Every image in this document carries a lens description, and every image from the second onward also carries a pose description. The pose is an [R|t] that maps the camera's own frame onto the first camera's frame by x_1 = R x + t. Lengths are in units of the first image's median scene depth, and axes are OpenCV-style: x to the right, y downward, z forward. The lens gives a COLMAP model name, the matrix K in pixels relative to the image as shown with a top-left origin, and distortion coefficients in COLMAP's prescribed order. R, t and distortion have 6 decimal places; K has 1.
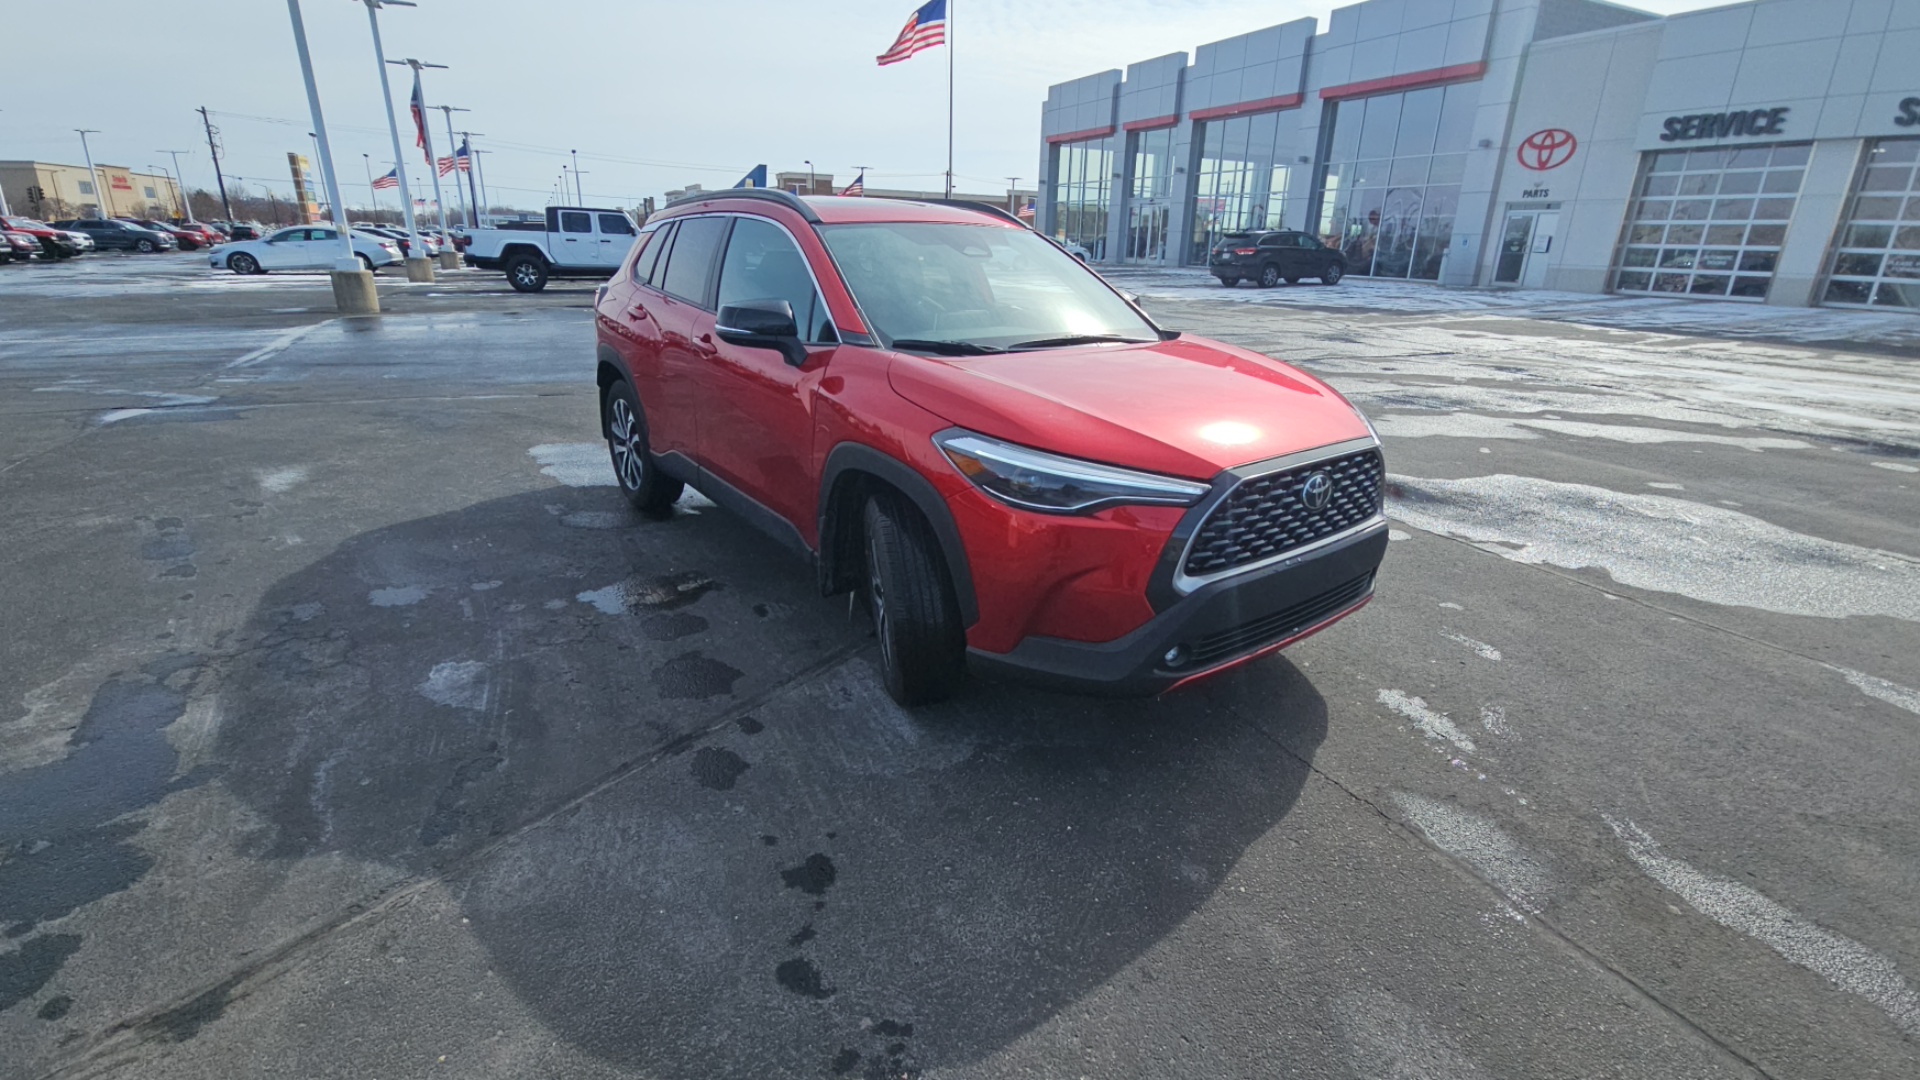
lens RADIAL K [[856.7, 0, 980.0], [0, 856.7, 553.5], [0, 0, 1]] dist [0.009730, -0.006757]
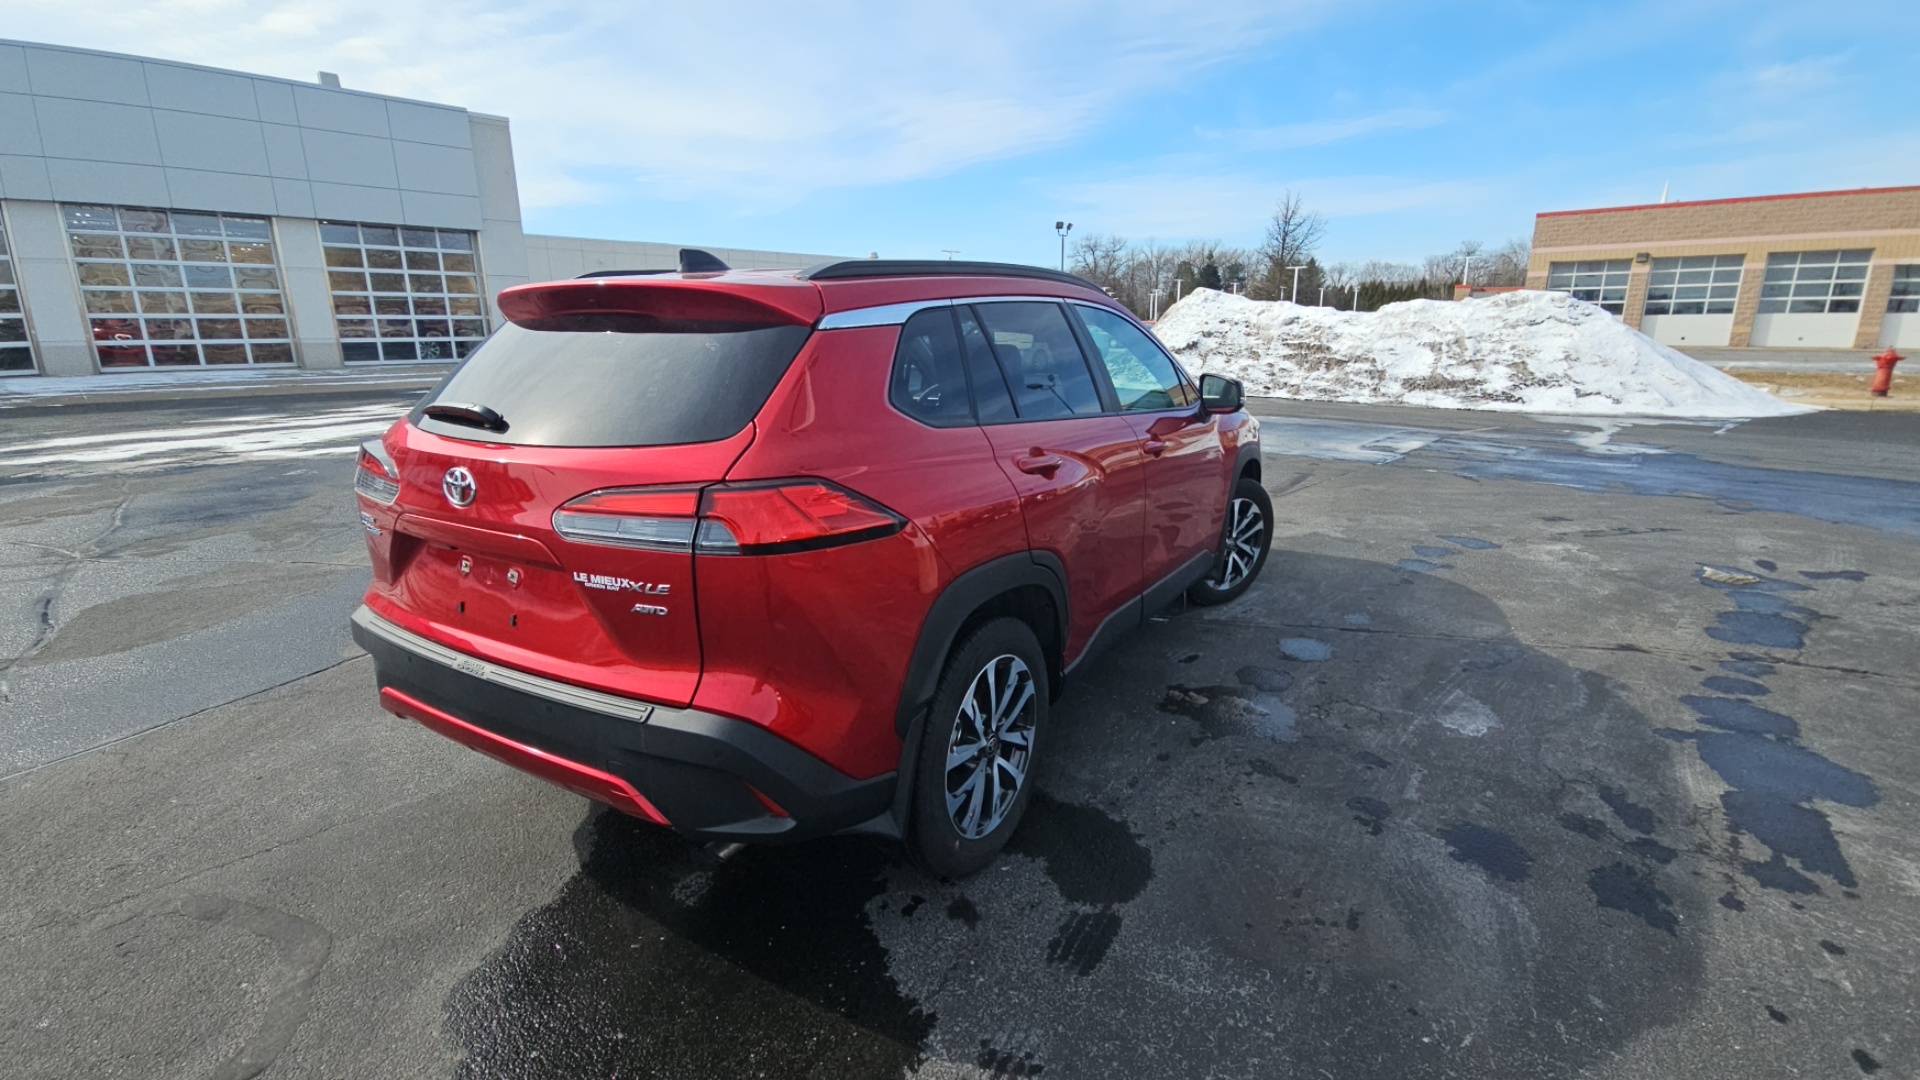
lens RADIAL K [[856.7, 0, 980.0], [0, 856.7, 553.5], [0, 0, 1]] dist [0.009730, -0.006757]
pose [[-0.369905, -0.260354, 0.891844, -1.368344], [0.313378, 0.868712, 0.383579, -0.690885], [-0.874622, 0.421372, -0.239752, 1.799549]]
